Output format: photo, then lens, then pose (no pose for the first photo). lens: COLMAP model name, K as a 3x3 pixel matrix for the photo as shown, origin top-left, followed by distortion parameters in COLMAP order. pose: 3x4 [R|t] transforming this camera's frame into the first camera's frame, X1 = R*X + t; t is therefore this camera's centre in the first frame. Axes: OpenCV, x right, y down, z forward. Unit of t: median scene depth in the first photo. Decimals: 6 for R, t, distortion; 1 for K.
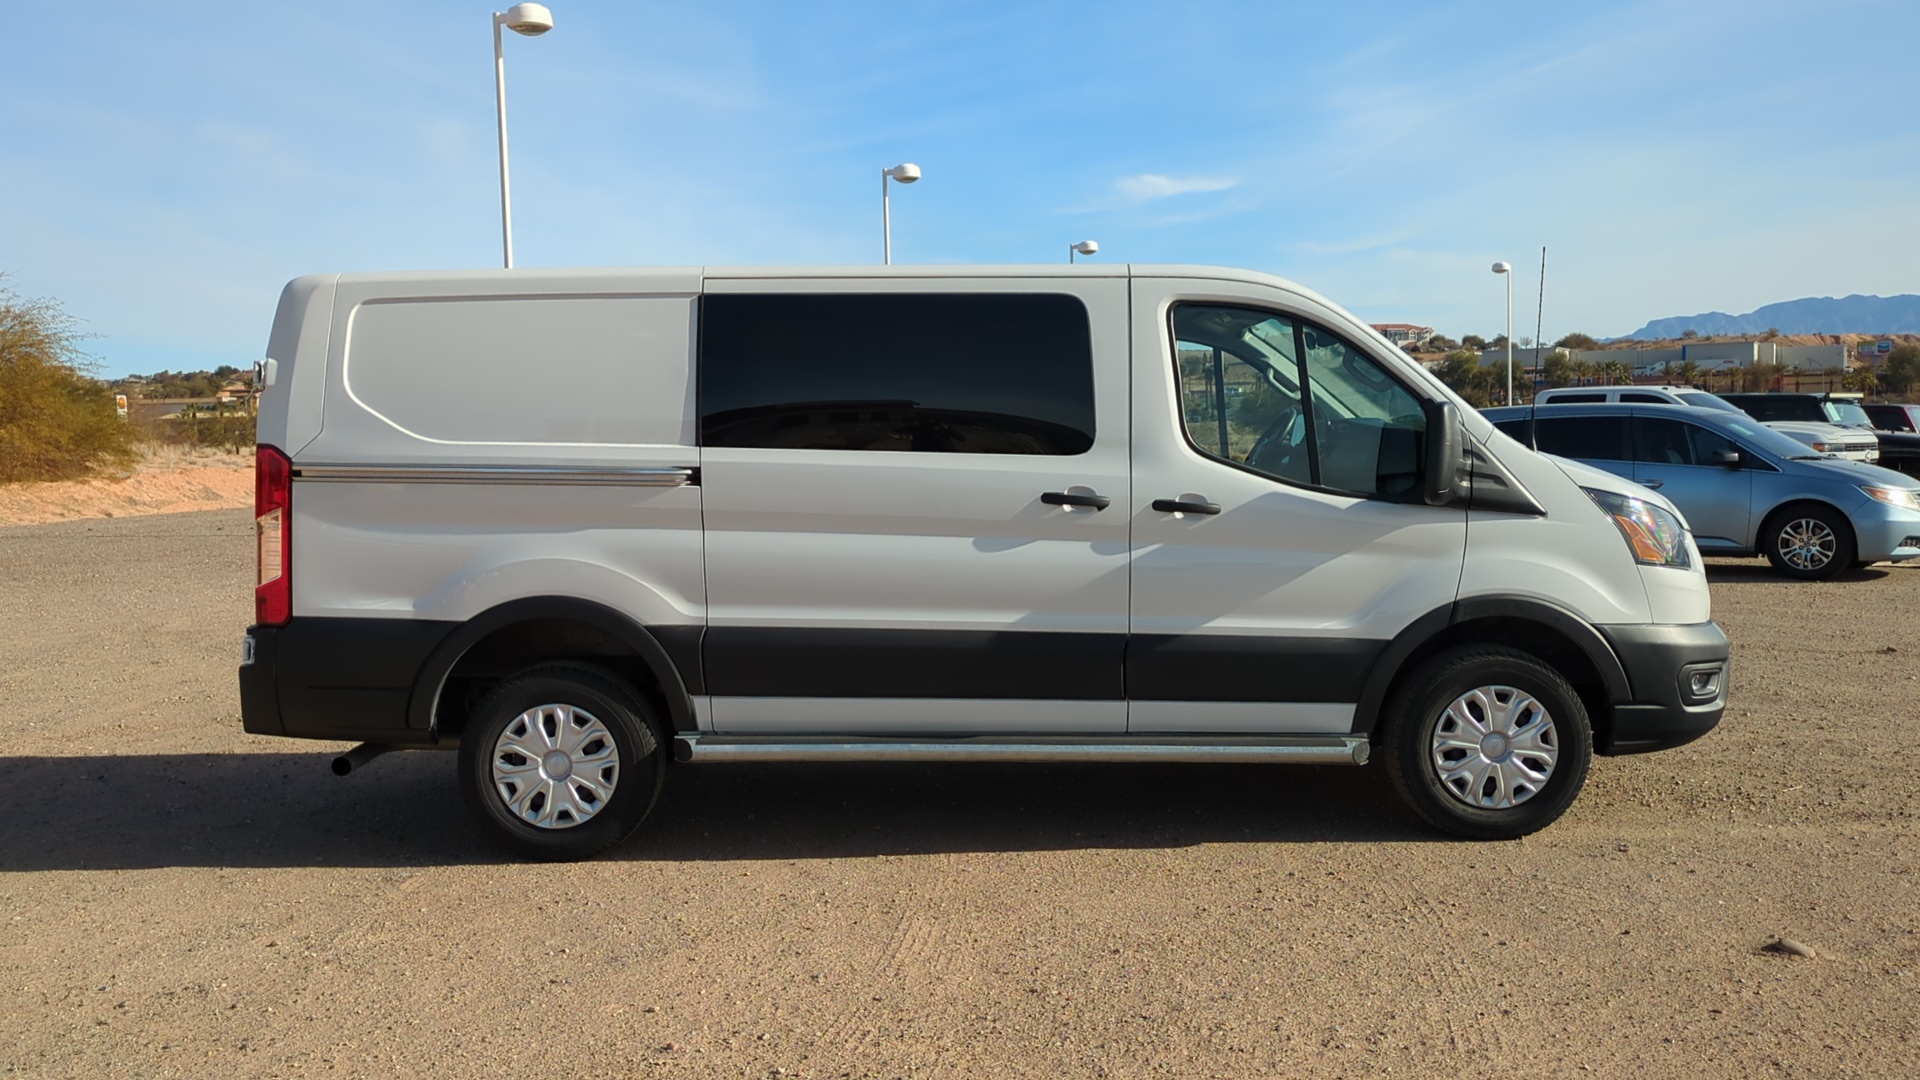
lens RADIAL K [[1708.0, 0, 992.2], [0, 1708.0, 541.8], [0, 0, 1]] dist [0.087506, -0.005906]
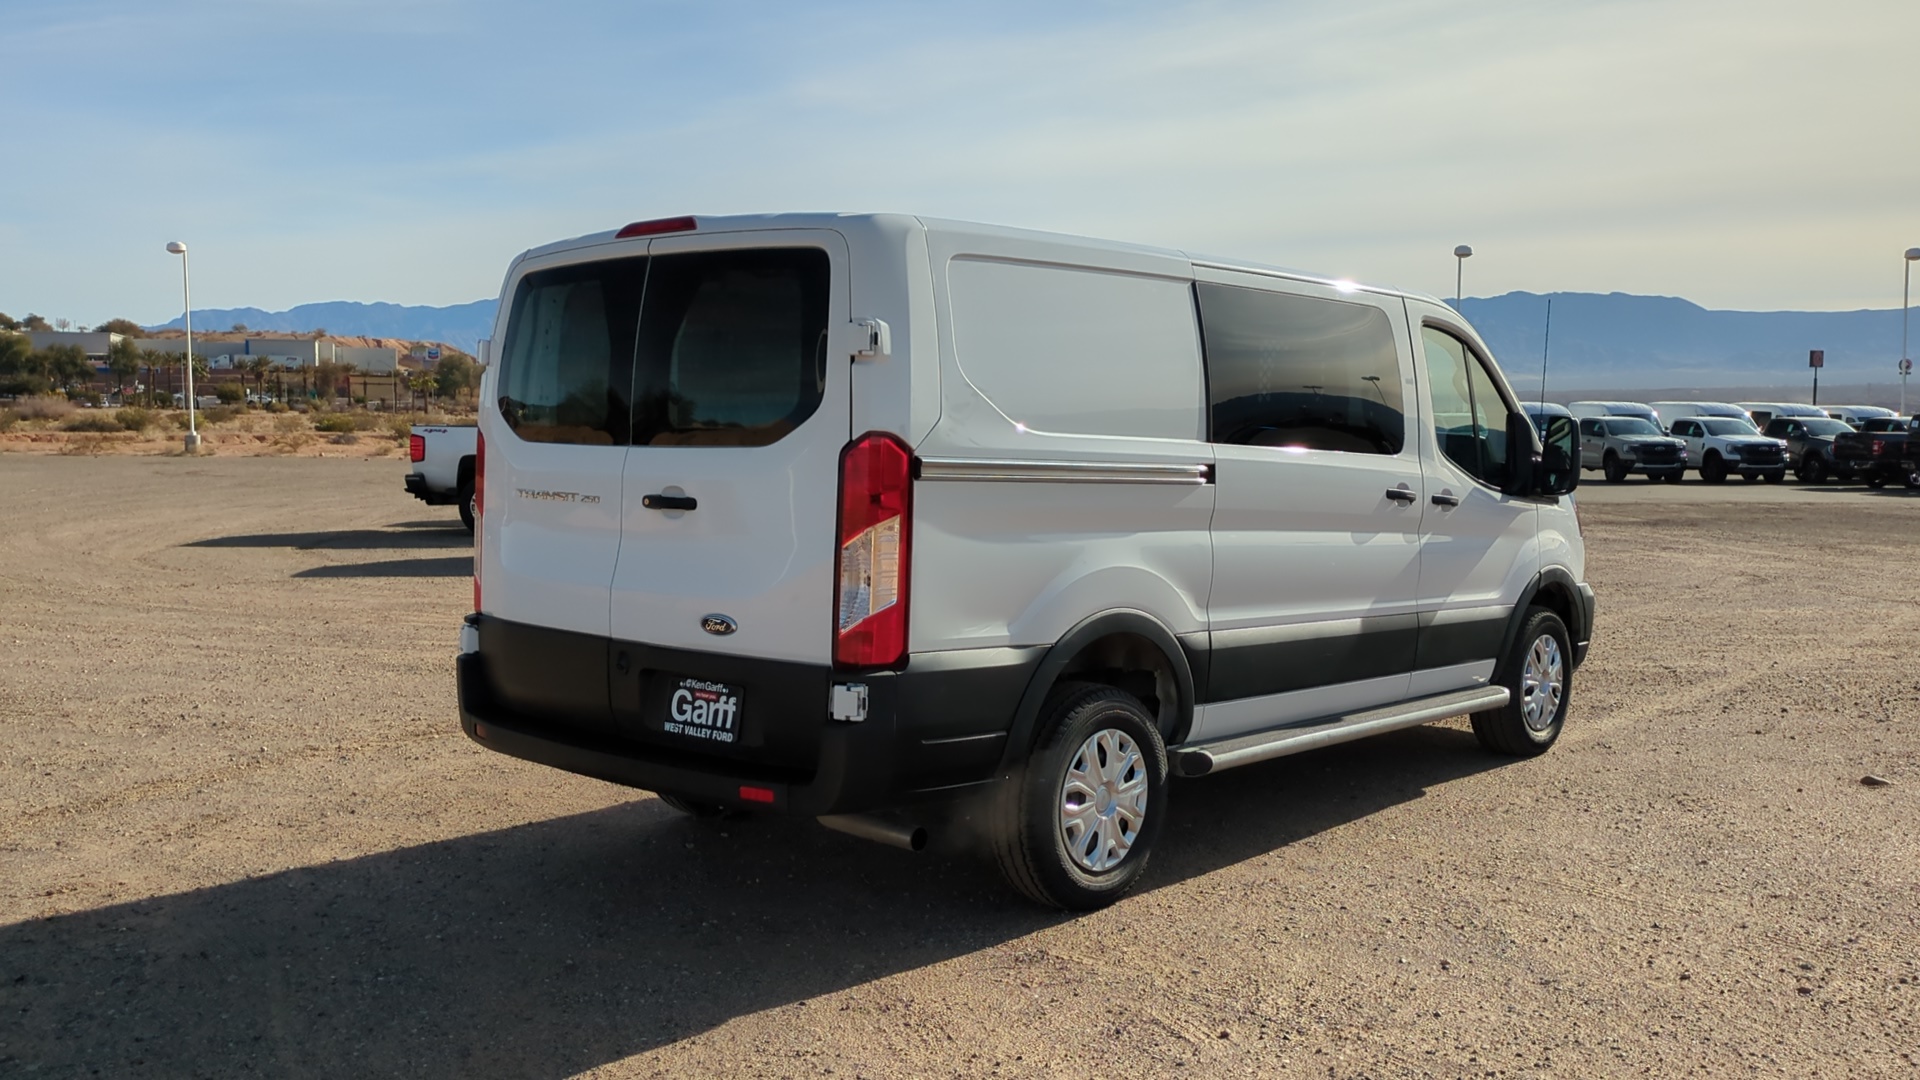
lens RADIAL K [[1728.4, 0, 962.0], [0, 1728.4, 542.8], [0, 0, 1]] dist [0.038633, -0.092777]
pose [[0.665622, -0.029615, 0.745701, -0.963875], [0.027094, 0.999513, 0.015510, -0.018292], [-0.745797, 0.009880, 0.666100, 0.458834]]
